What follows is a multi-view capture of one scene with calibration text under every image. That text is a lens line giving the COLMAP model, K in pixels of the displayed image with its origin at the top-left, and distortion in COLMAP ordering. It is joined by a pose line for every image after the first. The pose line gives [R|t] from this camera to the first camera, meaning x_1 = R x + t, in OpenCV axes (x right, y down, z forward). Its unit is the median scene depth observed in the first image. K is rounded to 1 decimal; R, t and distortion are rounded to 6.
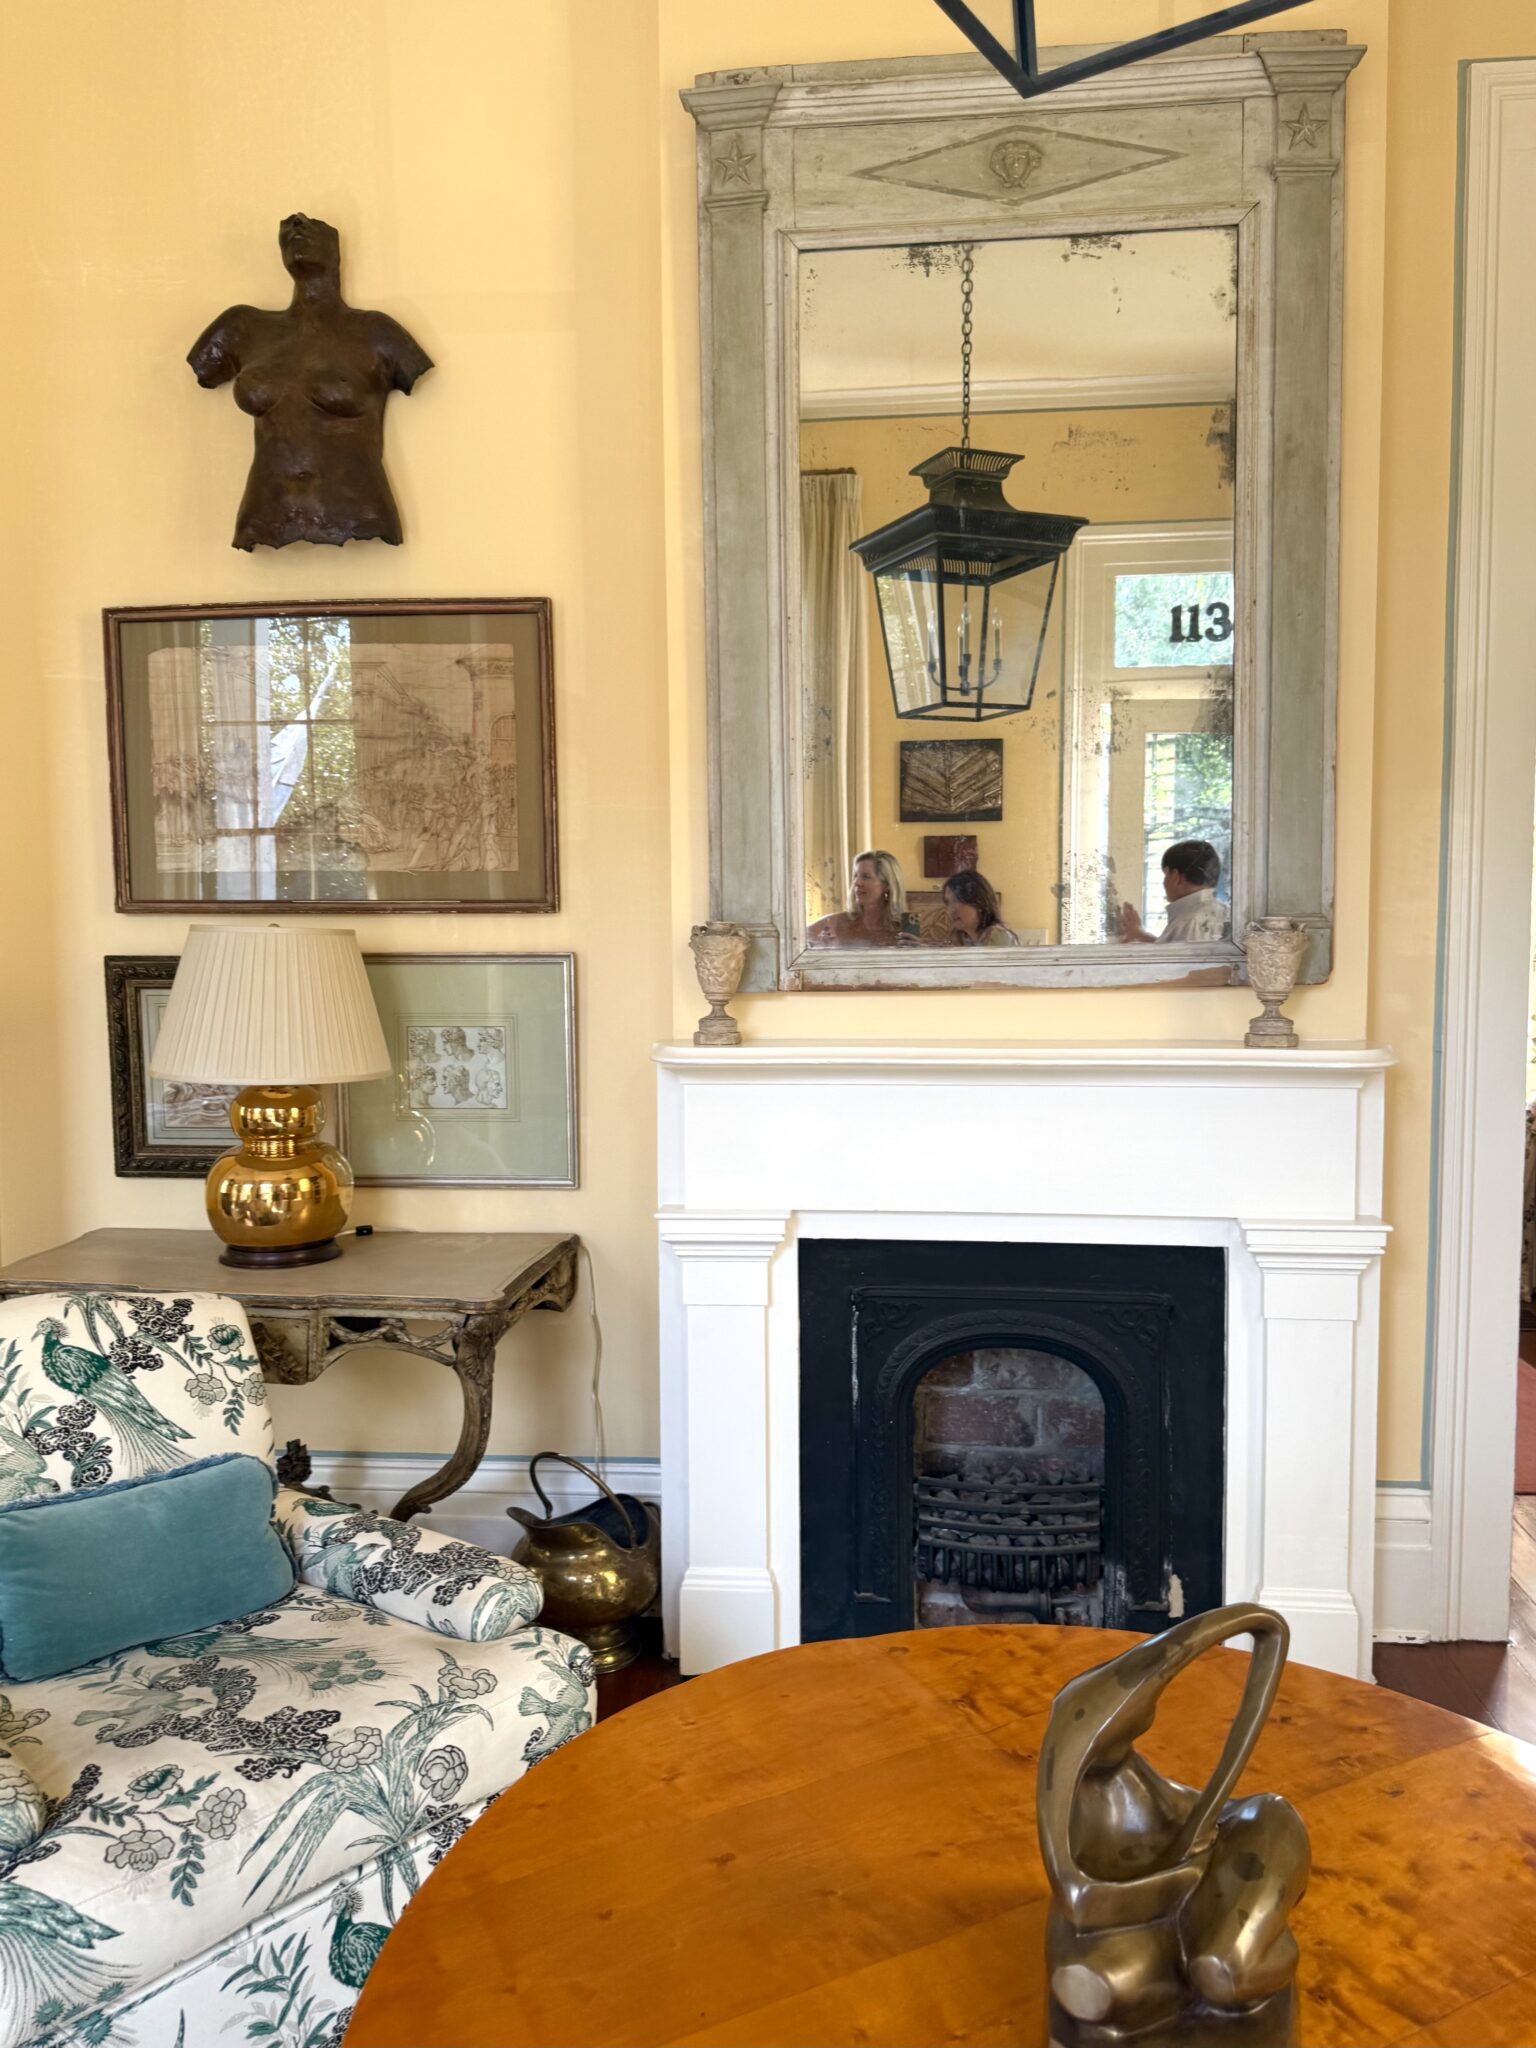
lens RADIAL K [[1380.1, 0, 706.5], [0, 1380.1, 1029.7], [0, 0, 1]] dist [0.006628, -0.006386]
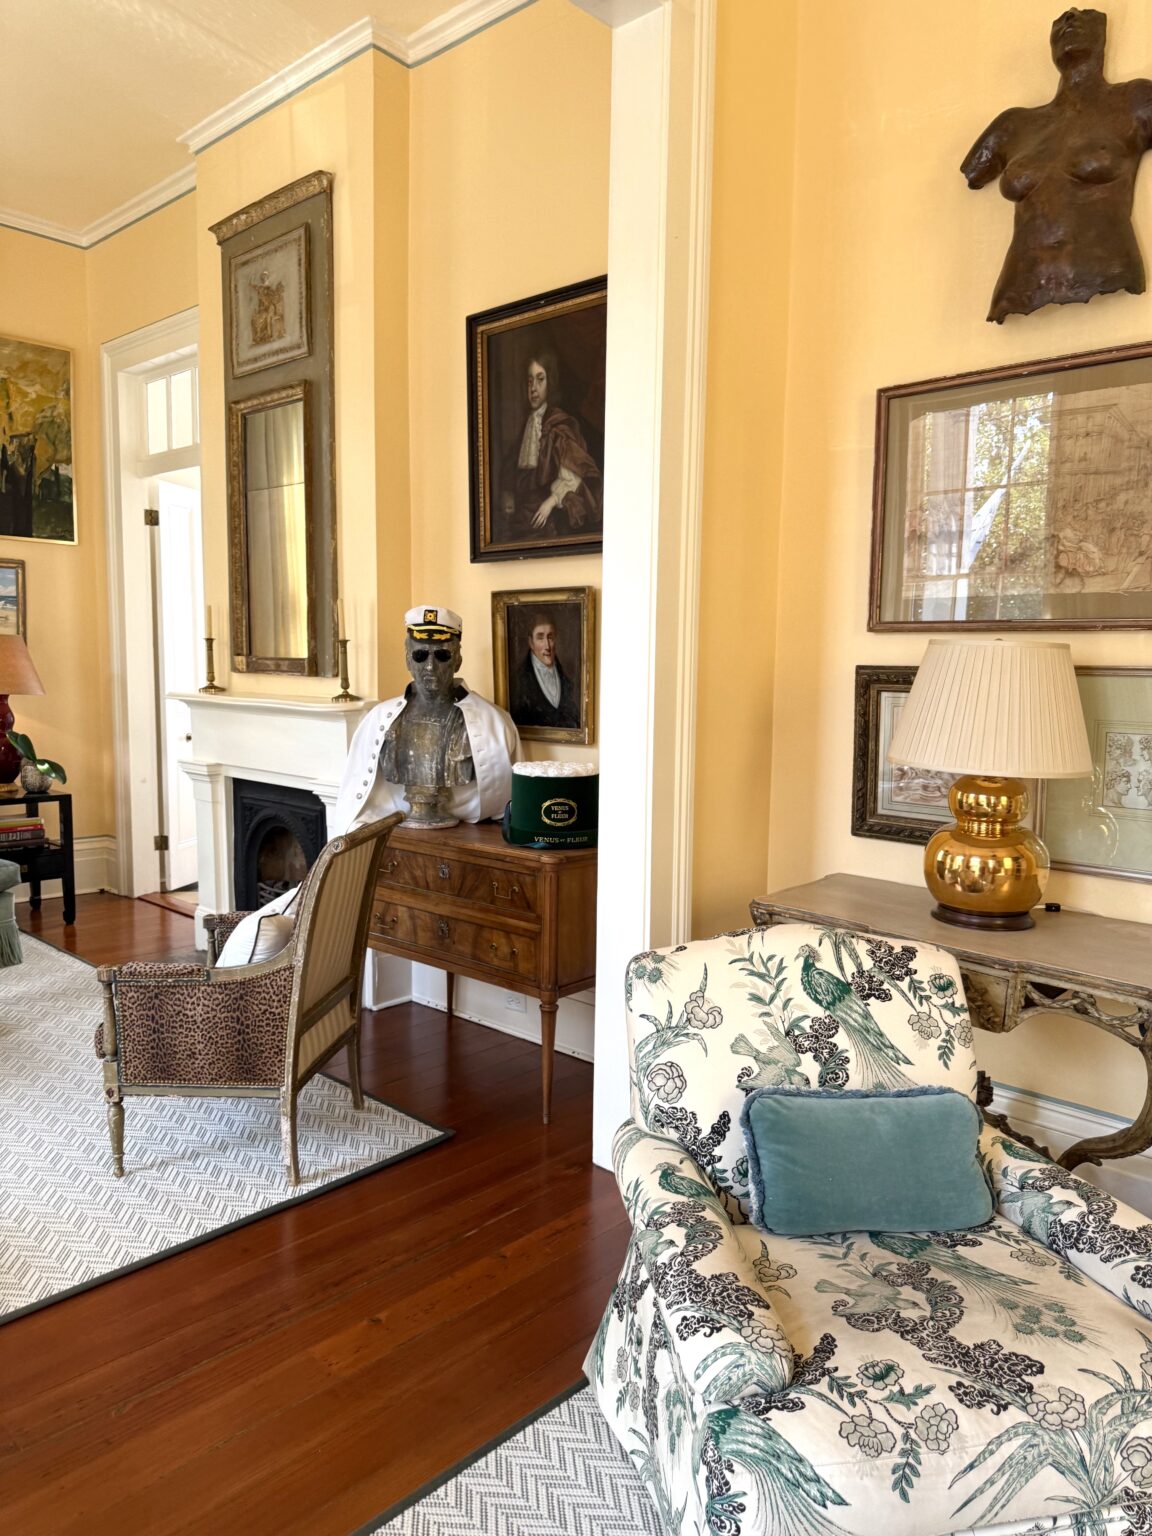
lens RADIAL K [[1035.1, 0, 529.9], [0, 1035.1, 772.3], [0, 0, 1]] dist [0.006628, -0.006386]
pose [[0.764420, 0.080696, -0.639649, -0.067829], [-0.053178, 0.996647, 0.062182, 0.003984], [0.642522, -0.013518, 0.766148, 0.096756]]
